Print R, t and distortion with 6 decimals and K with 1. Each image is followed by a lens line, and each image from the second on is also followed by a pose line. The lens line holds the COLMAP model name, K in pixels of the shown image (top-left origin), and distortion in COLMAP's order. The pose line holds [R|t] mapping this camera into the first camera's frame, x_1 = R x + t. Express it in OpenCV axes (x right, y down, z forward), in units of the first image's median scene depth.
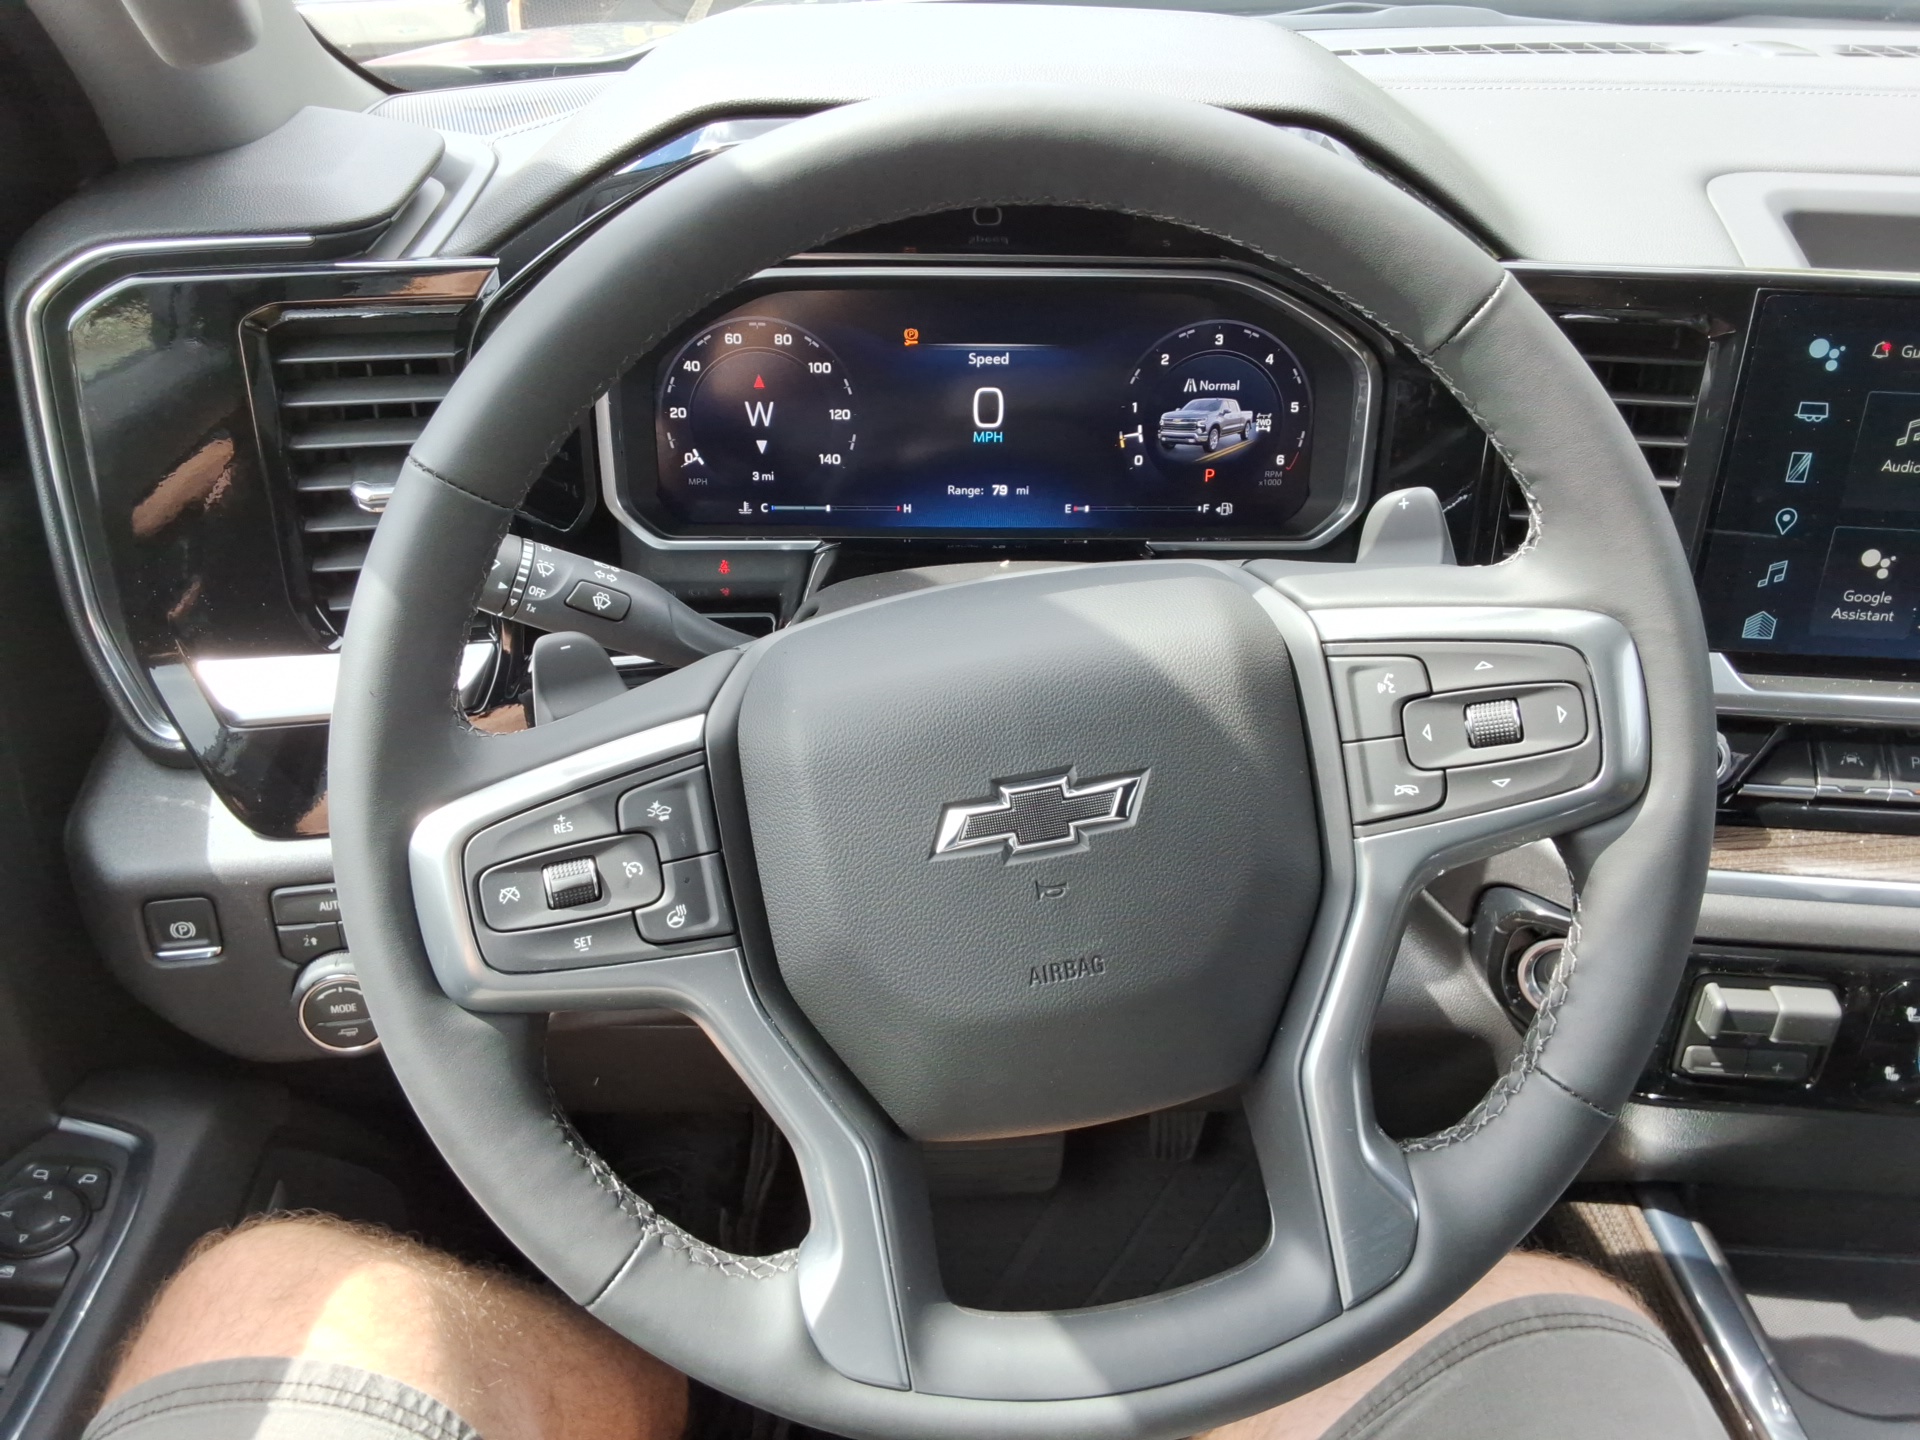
lens RADIAL K [[1535.3, 0, 976.1], [0, 1535.3, 713.9], [0, 0, 1]] dist [0.095586, -0.146280]
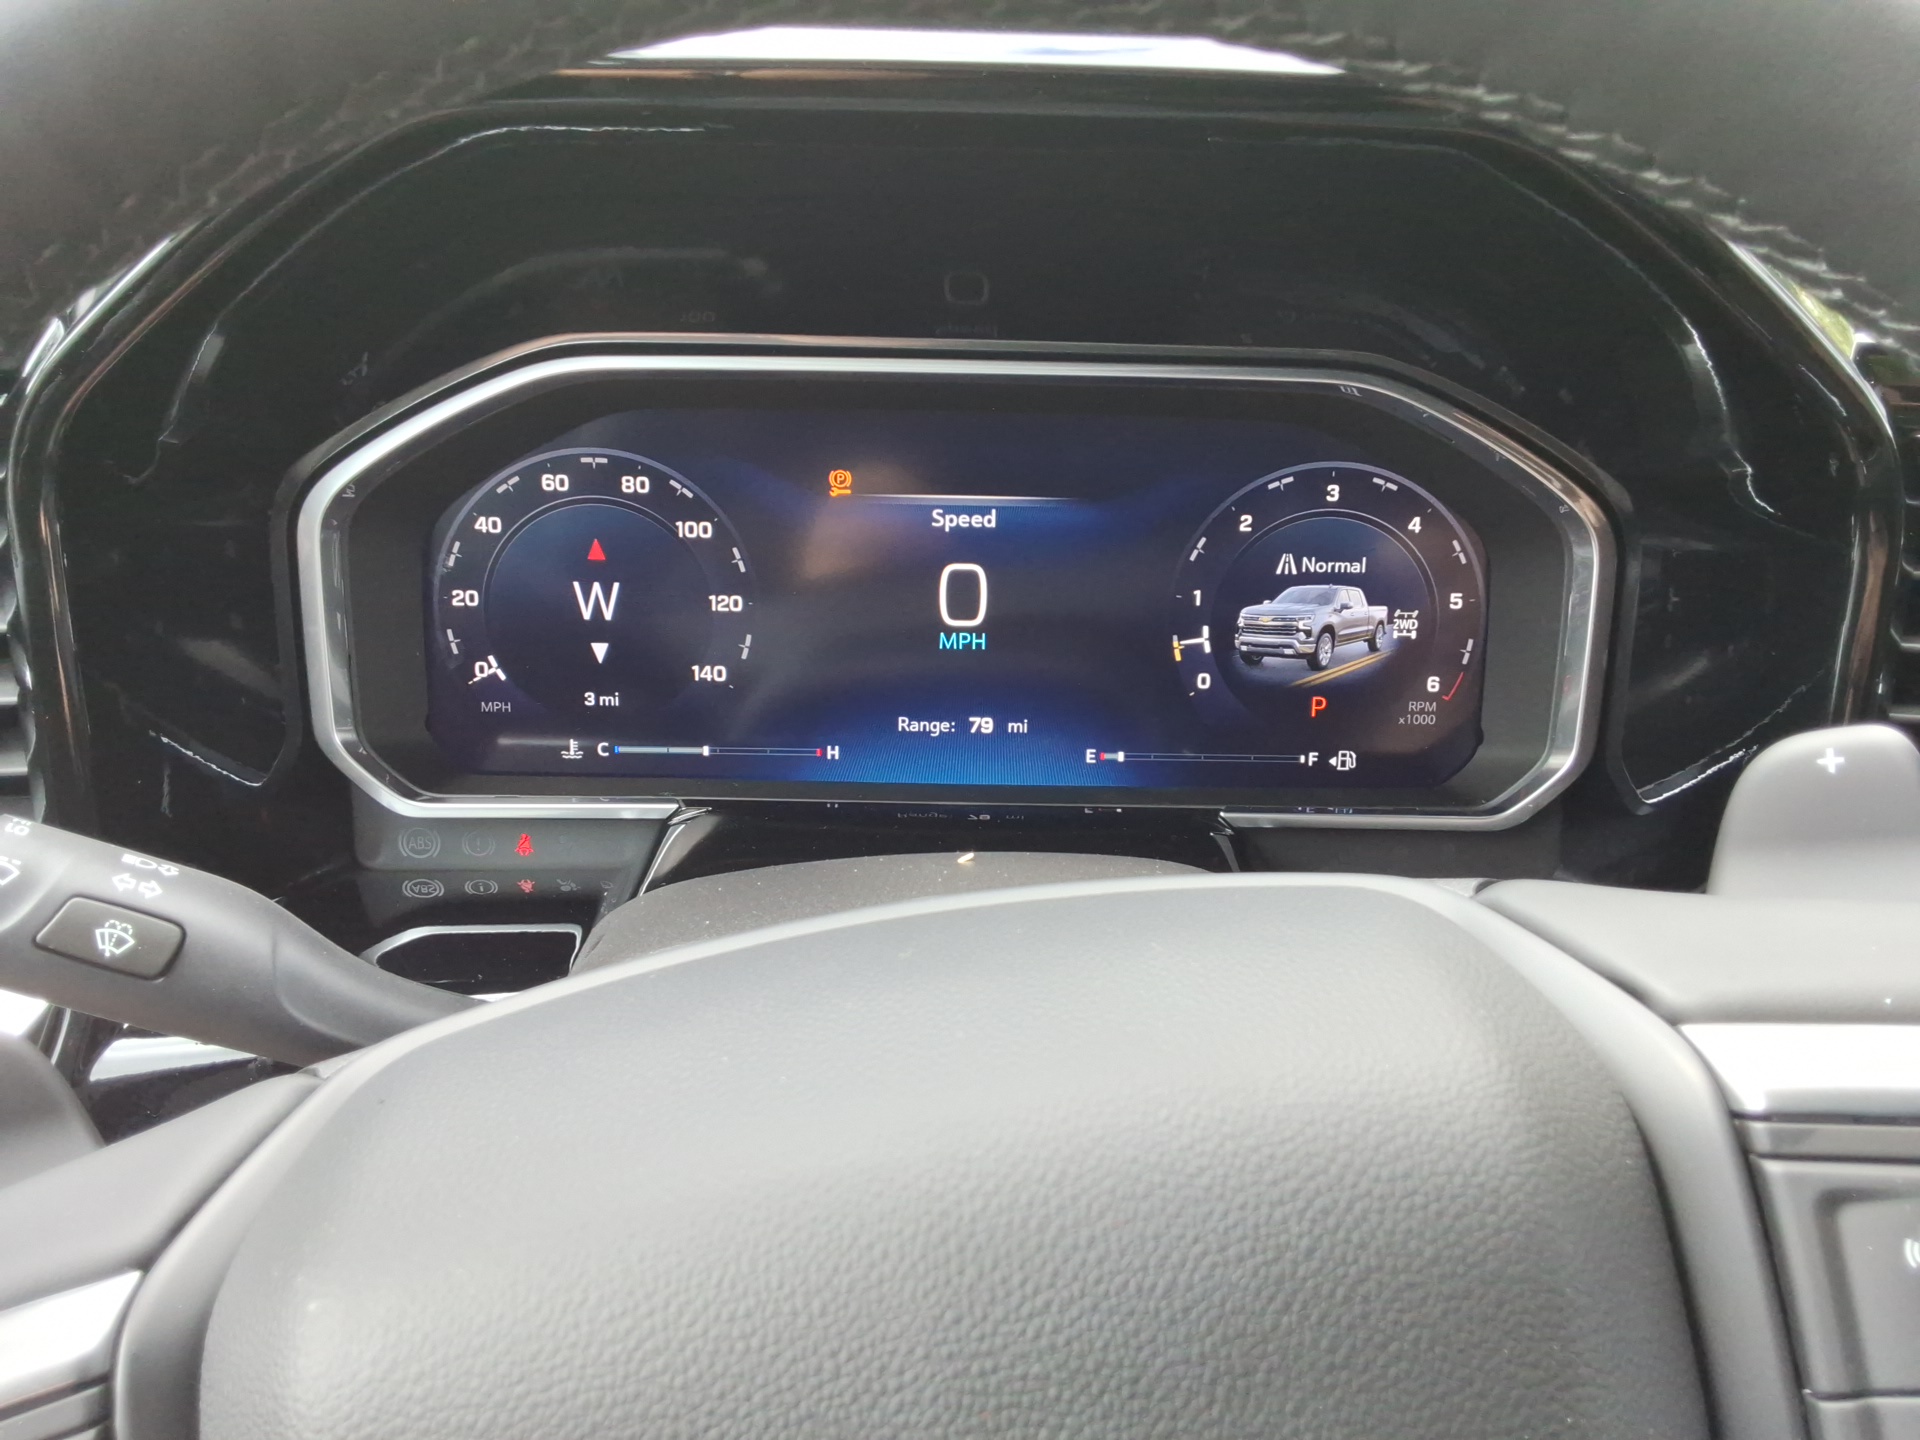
lens RADIAL K [[1535.3, 0, 977.8], [0, 1535.3, 677.6], [0, 0, 1]] dist [0.095586, -0.146280]
pose [[0.999682, 0.011728, -0.022339, 0.031610], [-0.015551, 0.983633, -0.179512, -0.060182], [0.019868, 0.179802, 0.983502, 0.439323]]
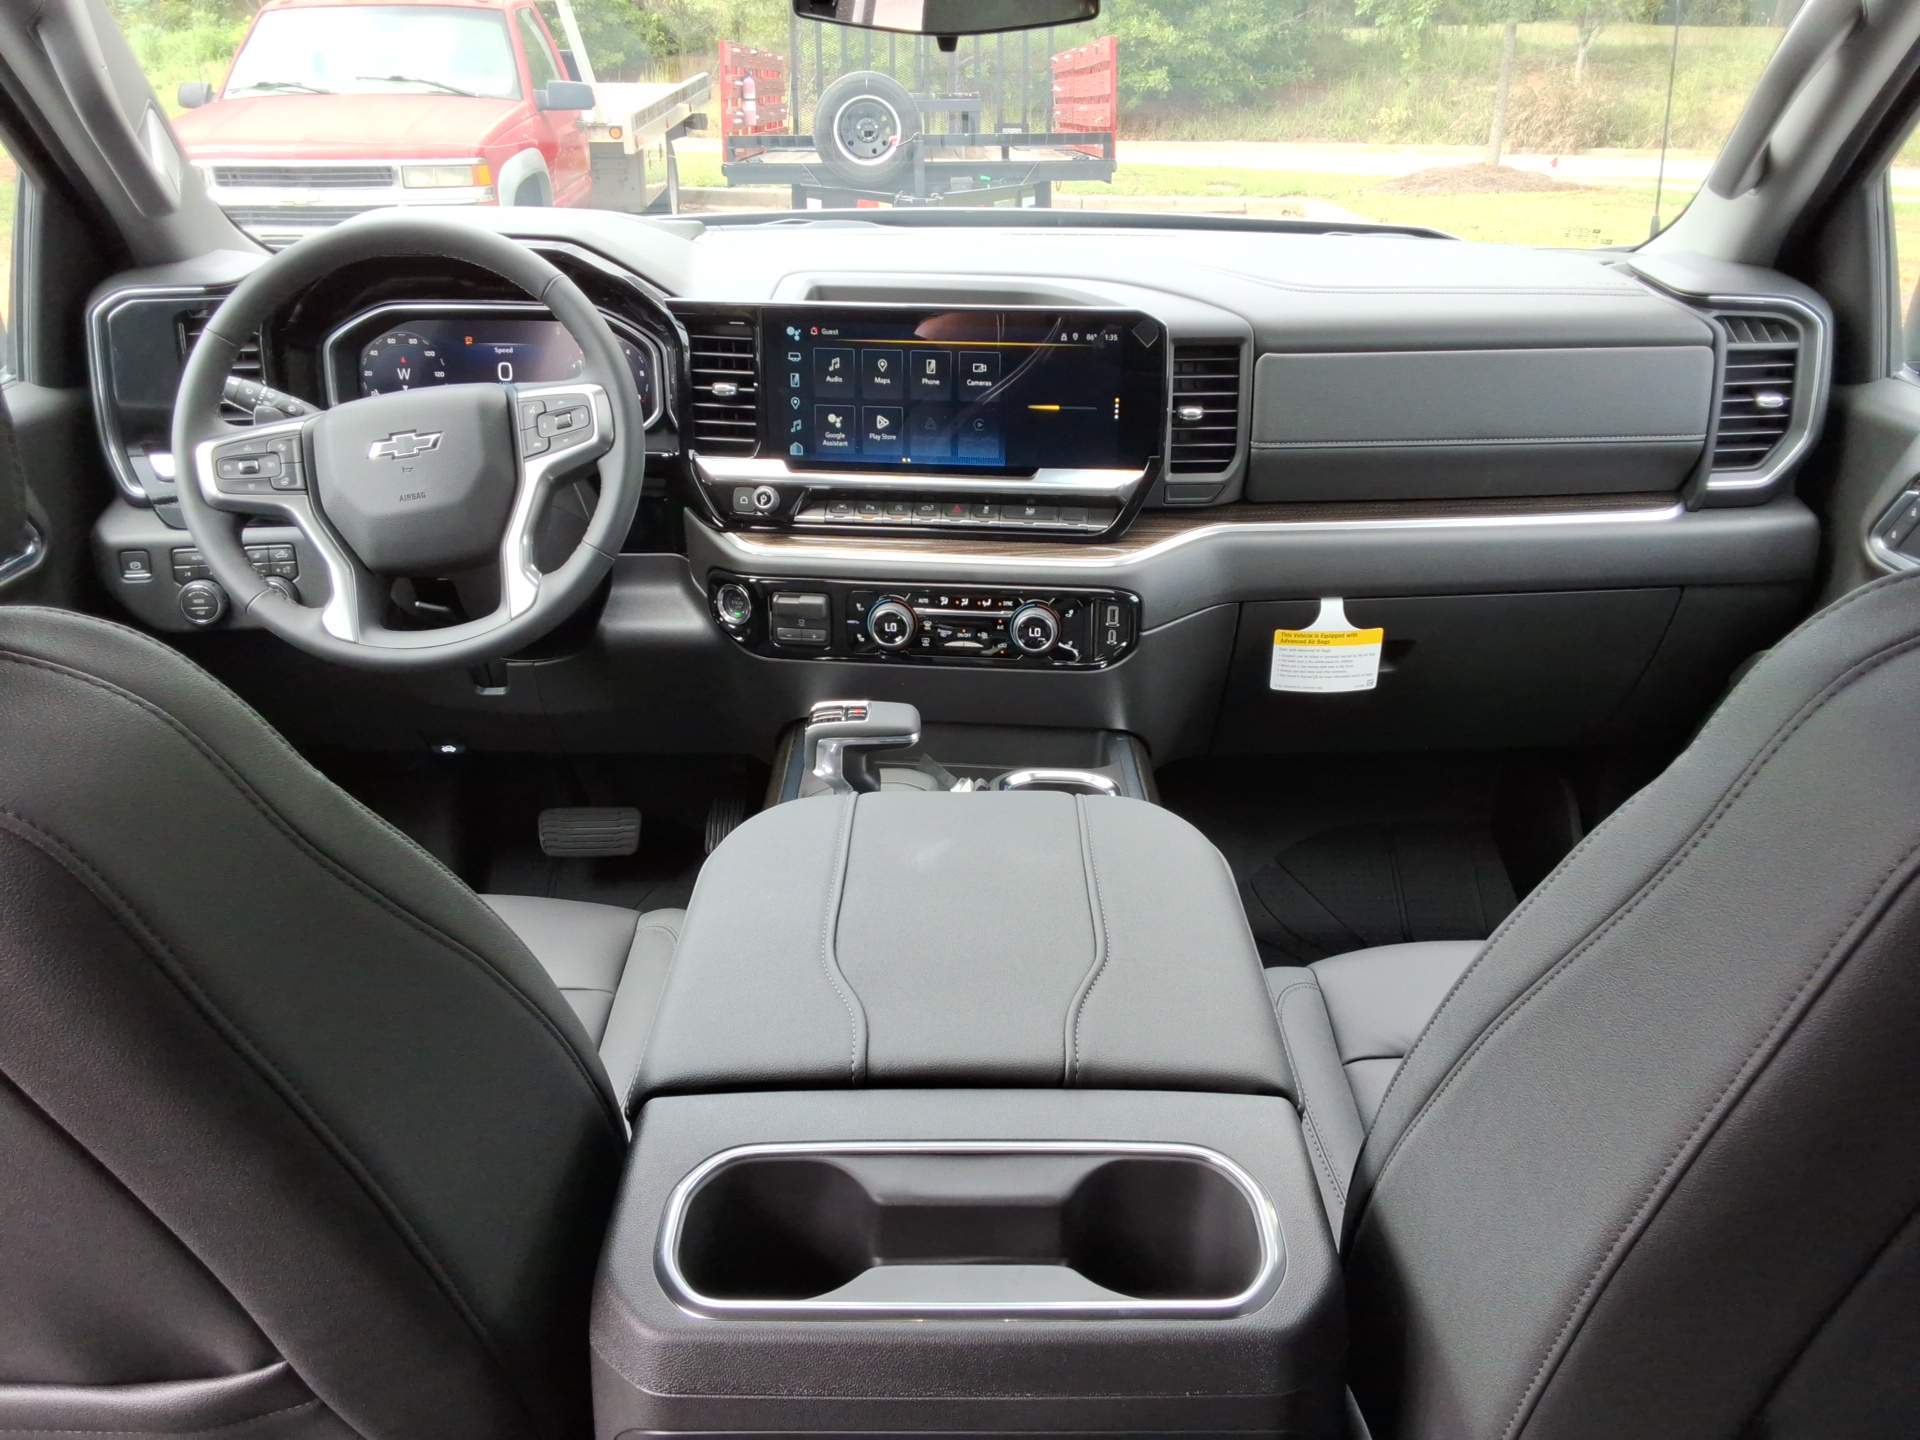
lens RADIAL K [[1535.3, 0, 994.4], [0, 1535.3, 709.7], [0, 0, 1]] dist [0.095586, -0.146280]
pose [[0.999585, 0.001490, -0.028773, 0.903236], [-0.005963, 0.987742, -0.155981, 0.735634], [0.028187, 0.156088, 0.987341, -1.330368]]
